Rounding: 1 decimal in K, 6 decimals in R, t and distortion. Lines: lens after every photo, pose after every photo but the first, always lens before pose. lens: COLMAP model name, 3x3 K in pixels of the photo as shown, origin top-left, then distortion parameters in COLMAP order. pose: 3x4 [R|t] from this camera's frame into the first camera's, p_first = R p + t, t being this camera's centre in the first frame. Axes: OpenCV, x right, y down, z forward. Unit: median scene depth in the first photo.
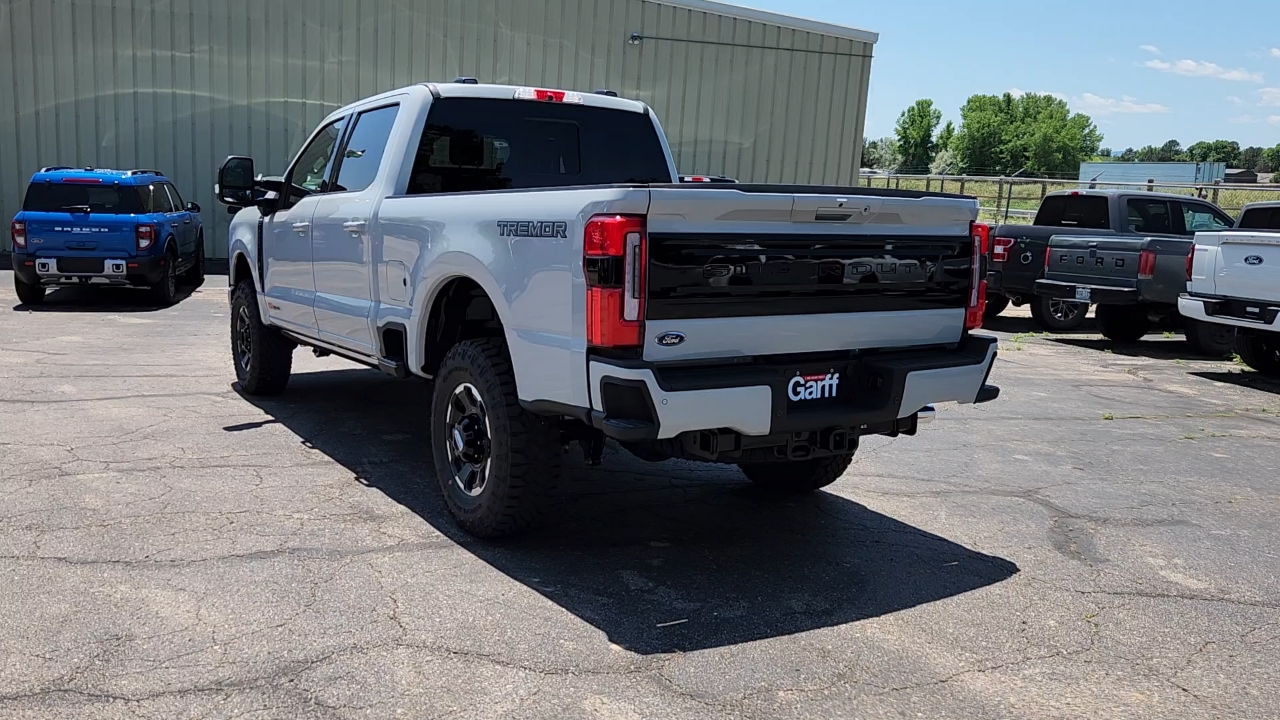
lens RADIAL K [[1091.5, 0, 623.4], [0, 1091.5, 350.3], [0, 0, 1]] dist [0.021511, -0.000254]
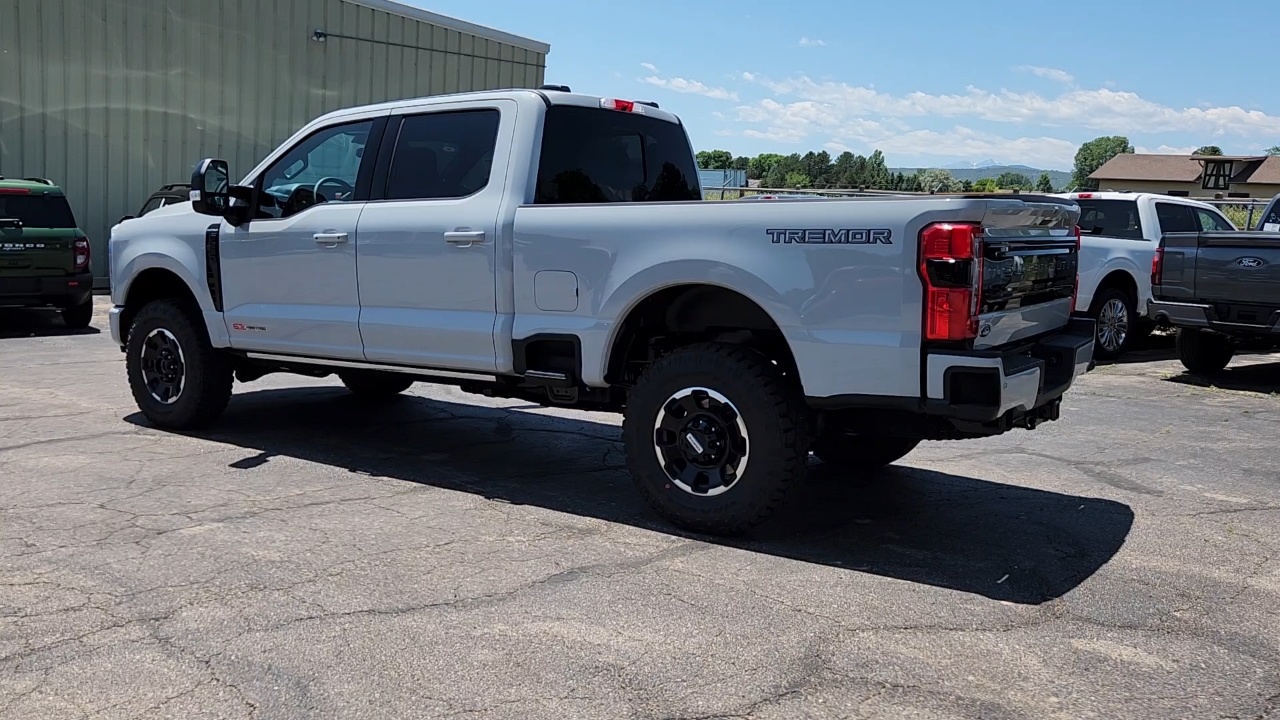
lens RADIAL K [[1091.5, 0, 629.9], [0, 1091.5, 347.0], [0, 0, 1]] dist [0.021511, -0.000254]
pose [[0.913286, -0.055865, 0.403469, -0.551328], [0.057922, 0.998296, 0.007115, -0.016687], [-0.403179, 0.016871, 0.914966, 0.076851]]
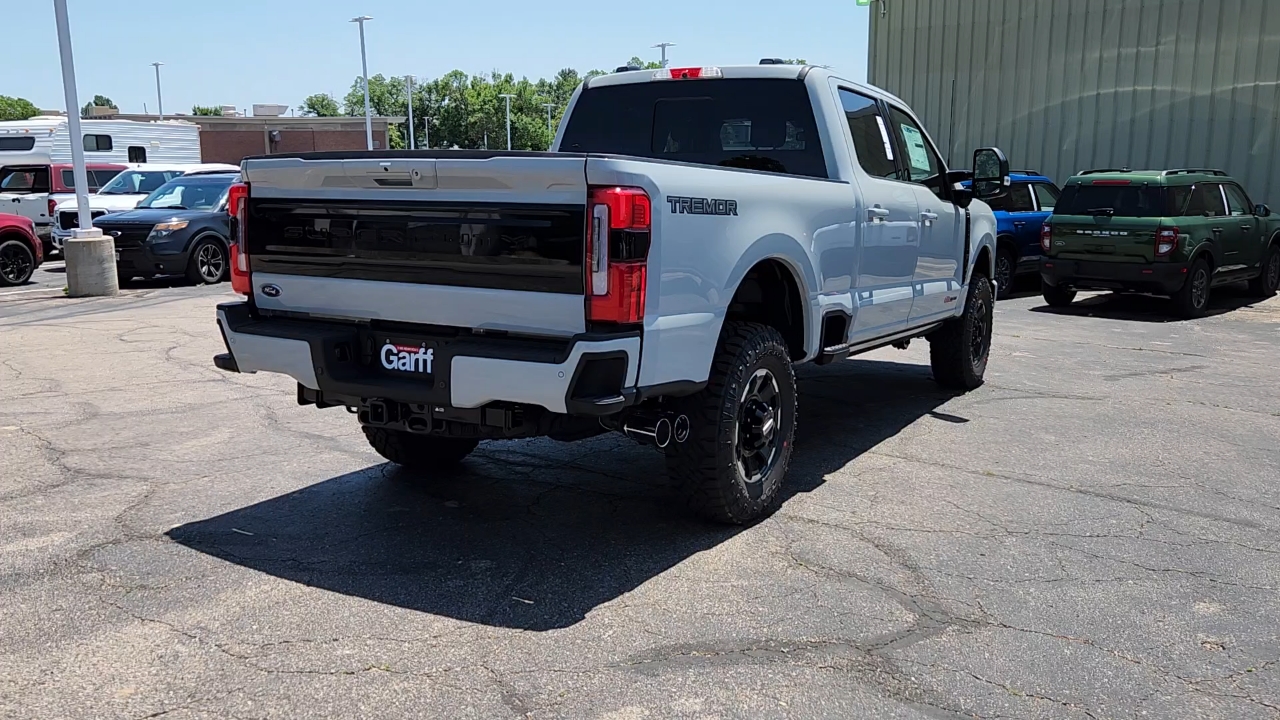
lens RADIAL K [[1091.5, 0, 625.1], [0, 1091.5, 345.8], [0, 0, 1]] dist [0.021511, -0.000254]
pose [[0.464510, 0.103663, -0.879480, 0.902424], [-0.116049, 0.991686, 0.055595, -0.043678], [0.877931, 0.076238, 0.472678, 0.574369]]
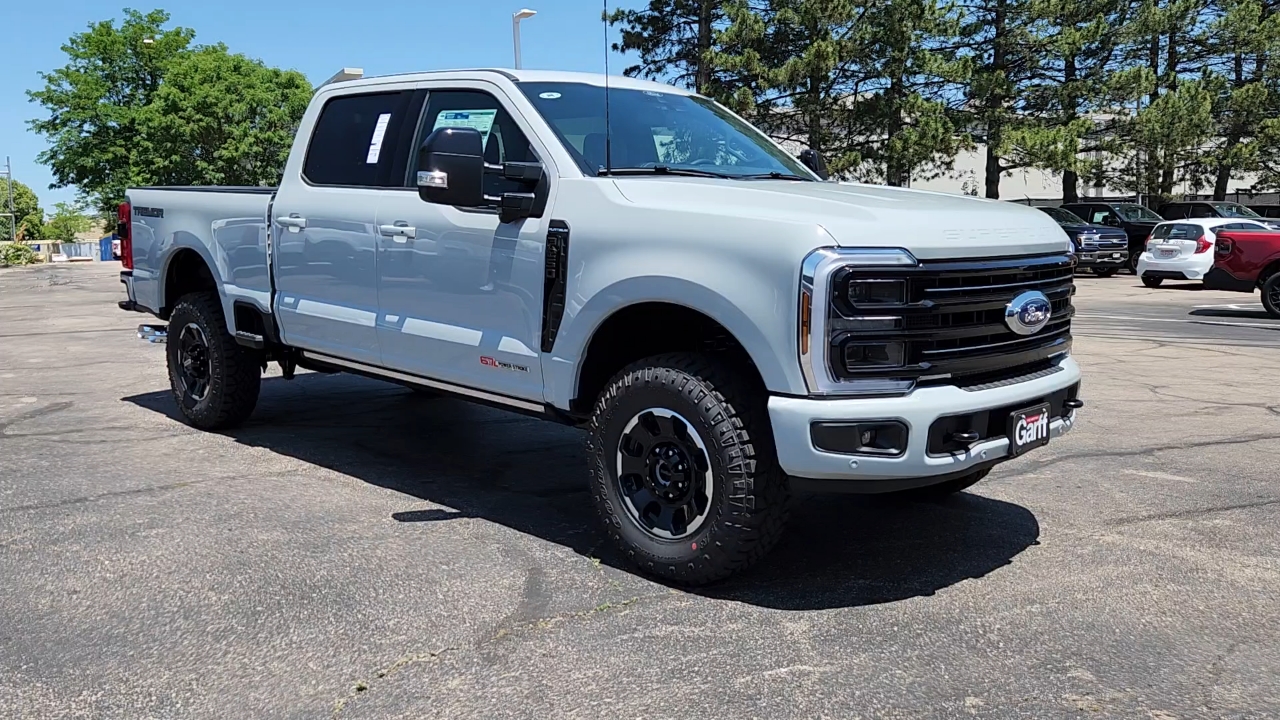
lens RADIAL K [[1091.5, 0, 623.5], [0, 1091.5, 340.0], [0, 0, 1]] dist [0.021511, -0.000254]
pose [[-0.973947, 0.002398, -0.226761, -0.021159], [-0.053500, 0.969288, 0.240037, -0.308797], [0.220373, 0.245915, -0.943908, 2.430917]]
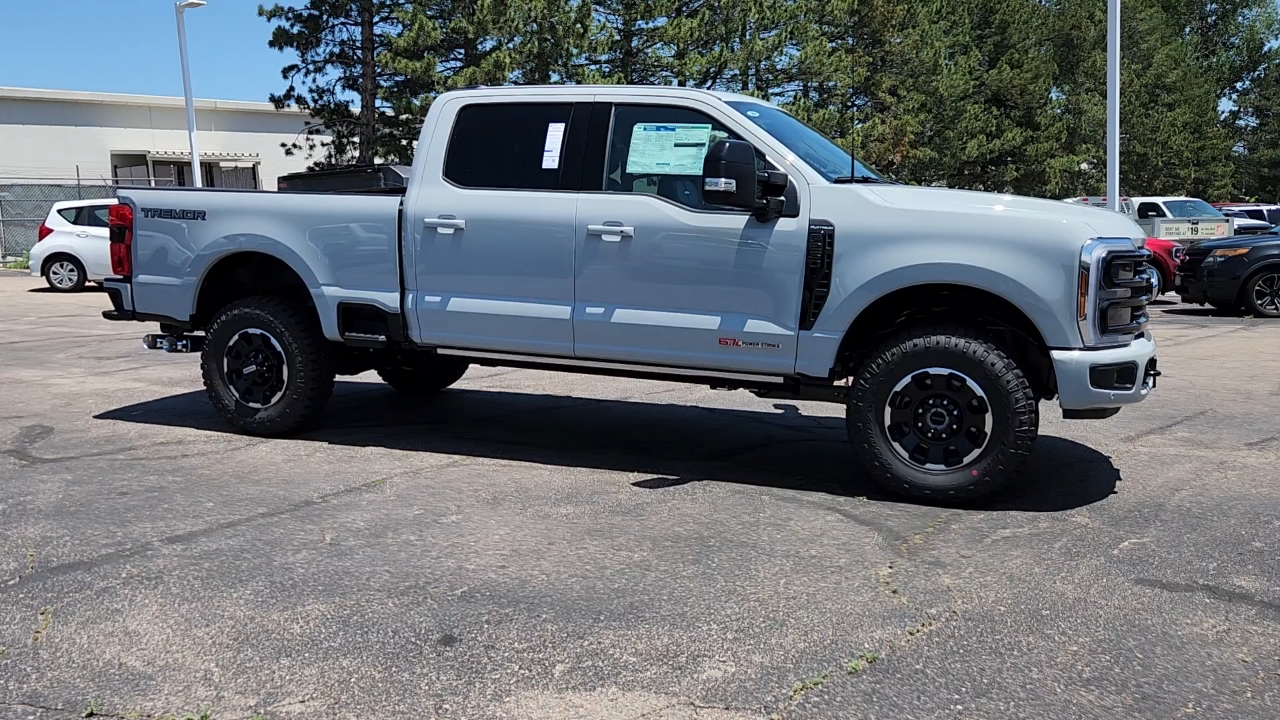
lens RADIAL K [[1091.5, 0, 622.9], [0, 1091.5, 341.4], [0, 0, 1]] dist [0.021511, -0.000254]
pose [[-0.813770, 0.042126, -0.579659, 0.566113], [-0.097299, 0.973419, 0.207337, -0.276872], [0.572985, 0.225124, -0.788040, 2.325641]]
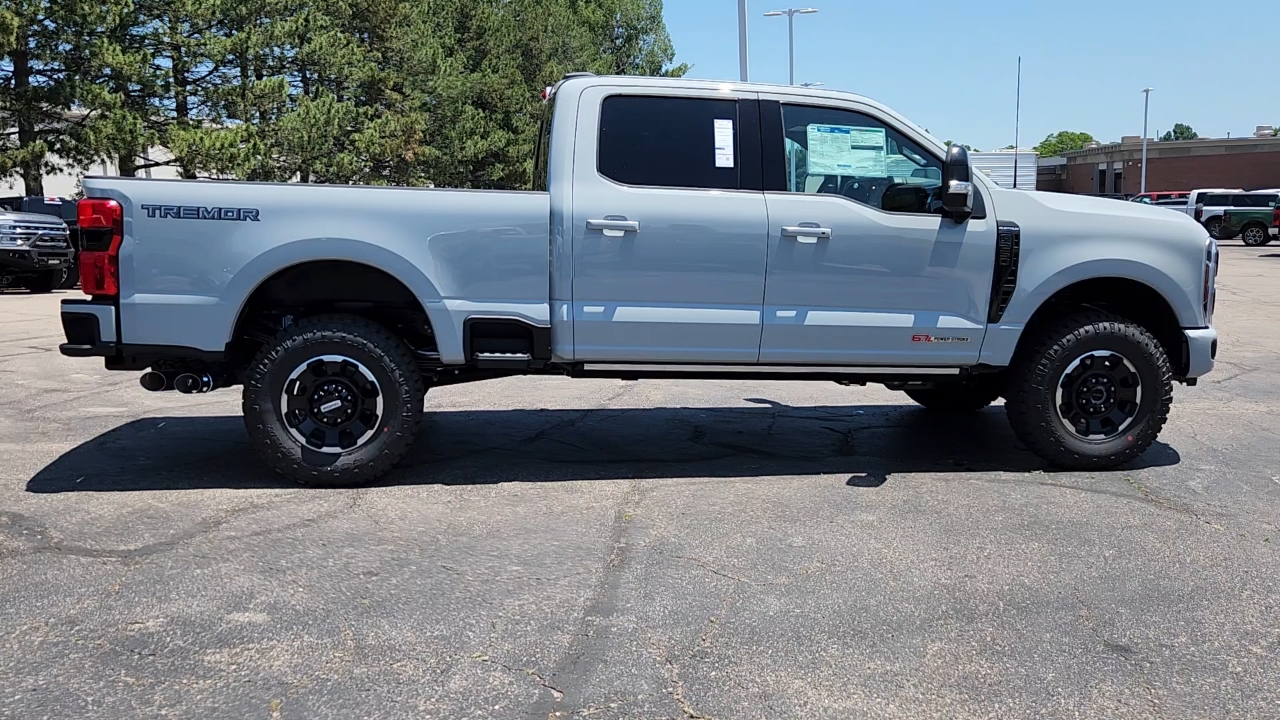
lens RADIAL K [[1091.5, 0, 628.6], [0, 1091.5, 346.8], [0, 0, 1]] dist [0.021511, -0.000254]
pose [[-0.416081, 0.084593, -0.905384, 0.986745], [-0.135511, 0.978777, 0.153726, -0.190342], [0.899174, 0.186652, -0.395788, 1.736428]]
